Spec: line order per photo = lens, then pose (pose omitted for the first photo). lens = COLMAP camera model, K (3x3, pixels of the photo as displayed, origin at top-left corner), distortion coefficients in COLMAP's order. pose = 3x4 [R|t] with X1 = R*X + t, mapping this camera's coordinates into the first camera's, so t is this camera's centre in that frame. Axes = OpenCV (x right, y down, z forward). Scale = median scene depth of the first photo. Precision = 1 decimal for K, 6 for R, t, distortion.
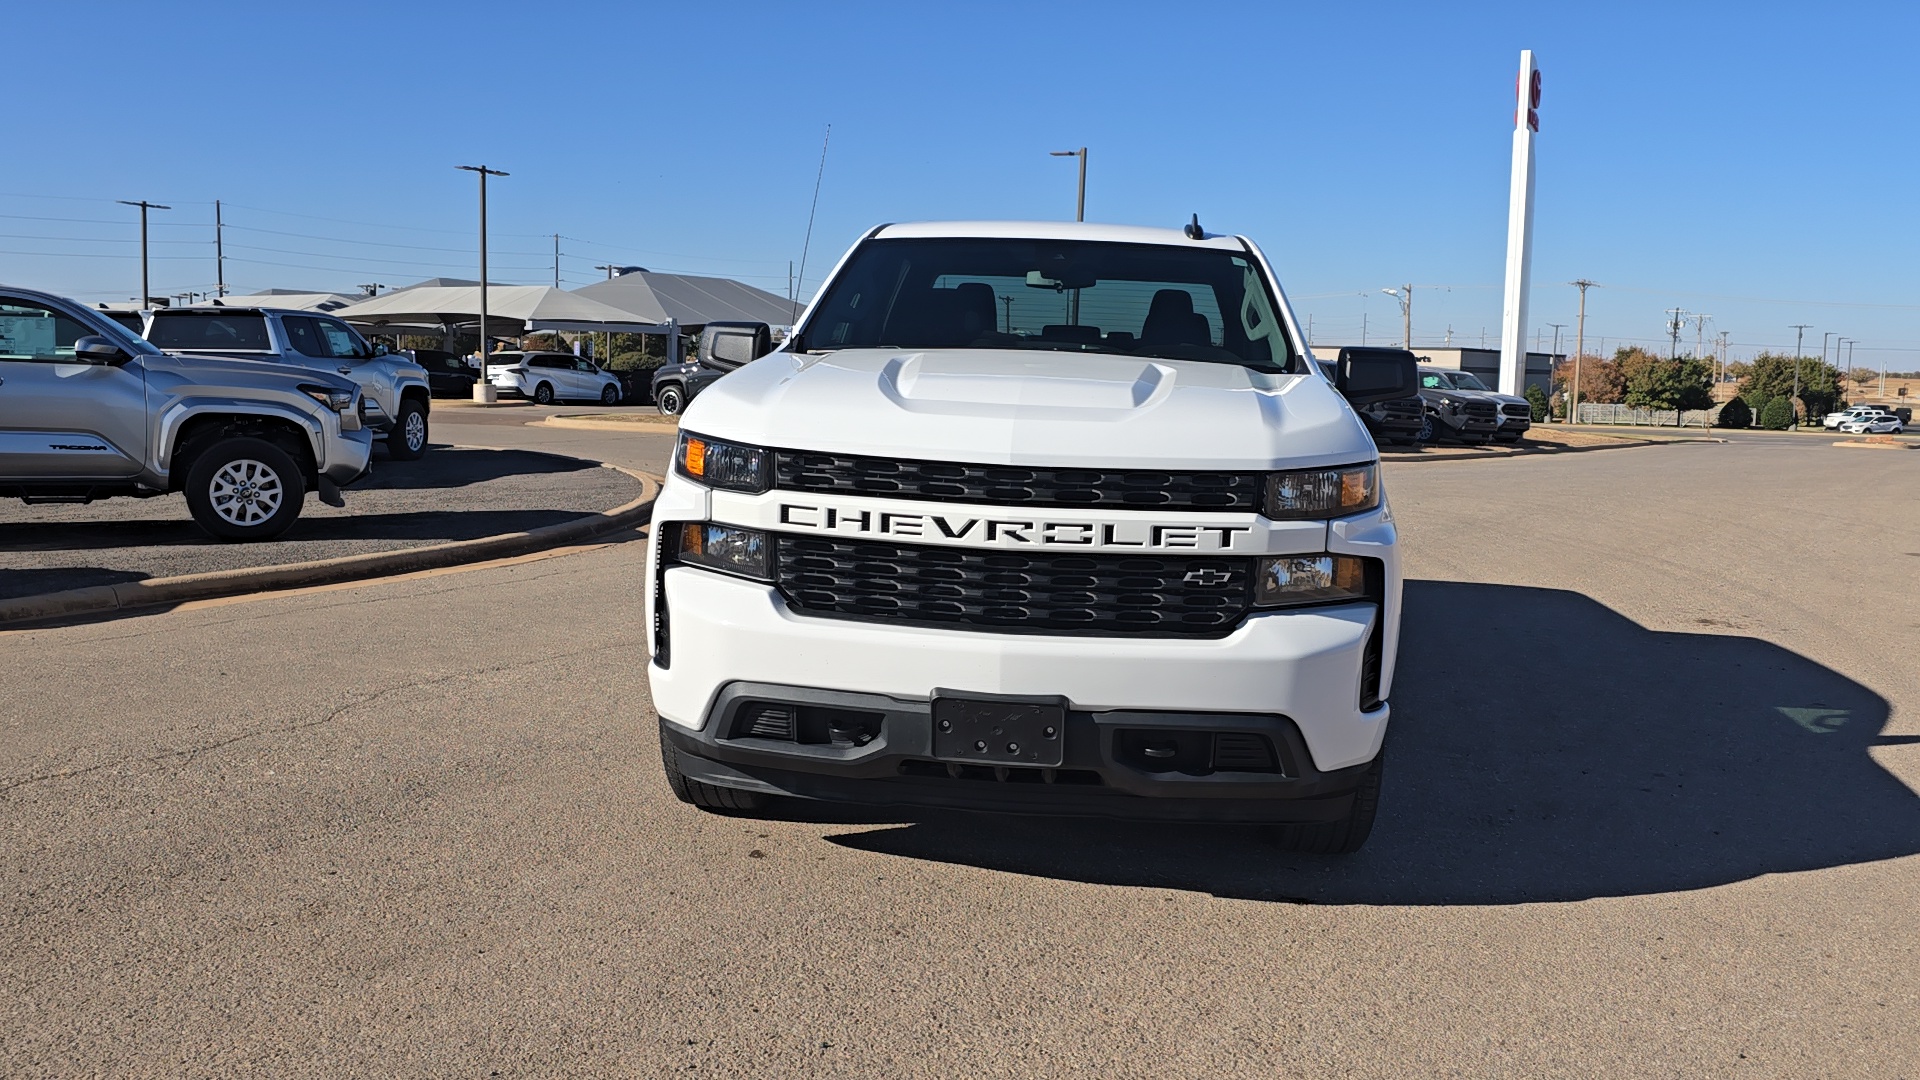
lens RADIAL K [[1682.7, 0, 947.6], [0, 1682.7, 546.2], [0, 0, 1]] dist [-0.003363, 0.001969]
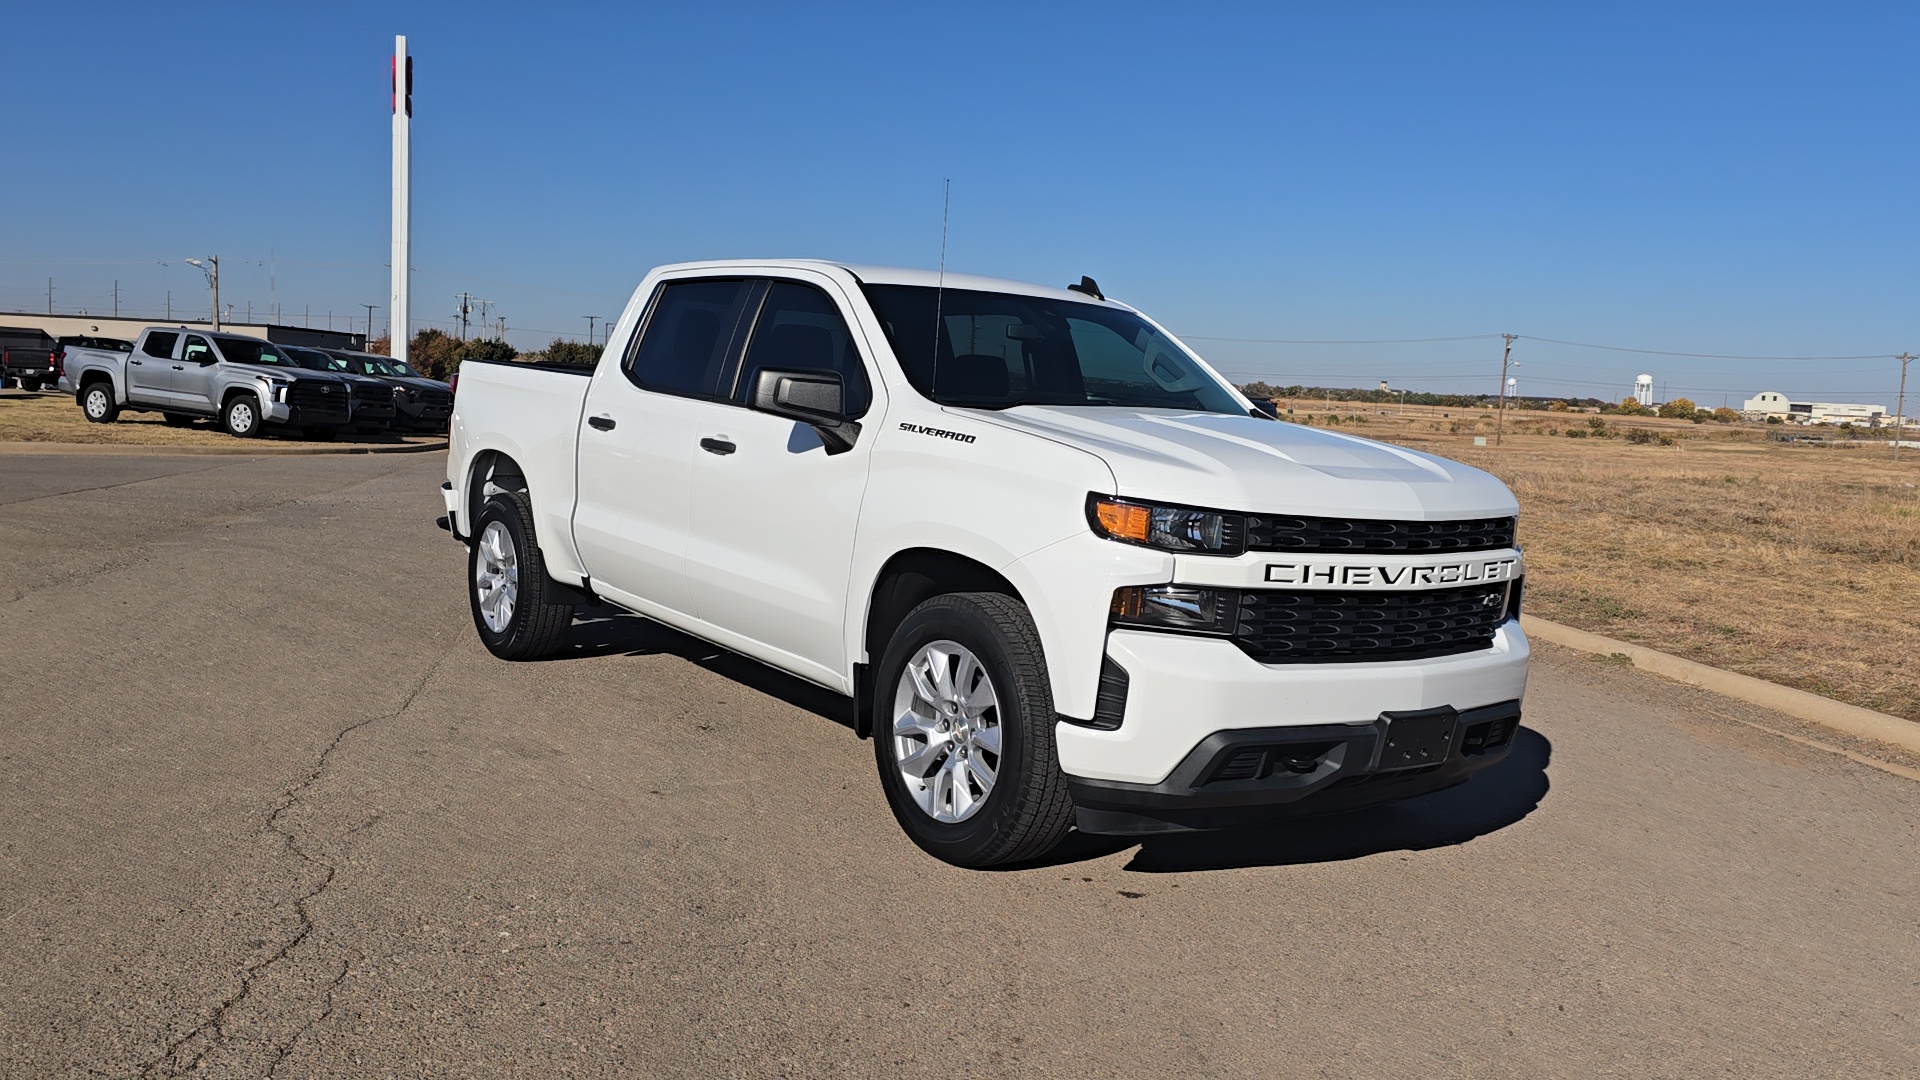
lens RADIAL K [[1706.3, 0, 902.1], [0, 1706.3, 551.7], [0, 0, 1]] dist [0.071131, -0.116907]
pose [[0.714083, -0.063178, 0.697205, -1.057931], [0.048345, 0.997992, 0.040918, -0.091370], [-0.698390, 0.004488, 0.715703, 0.364620]]
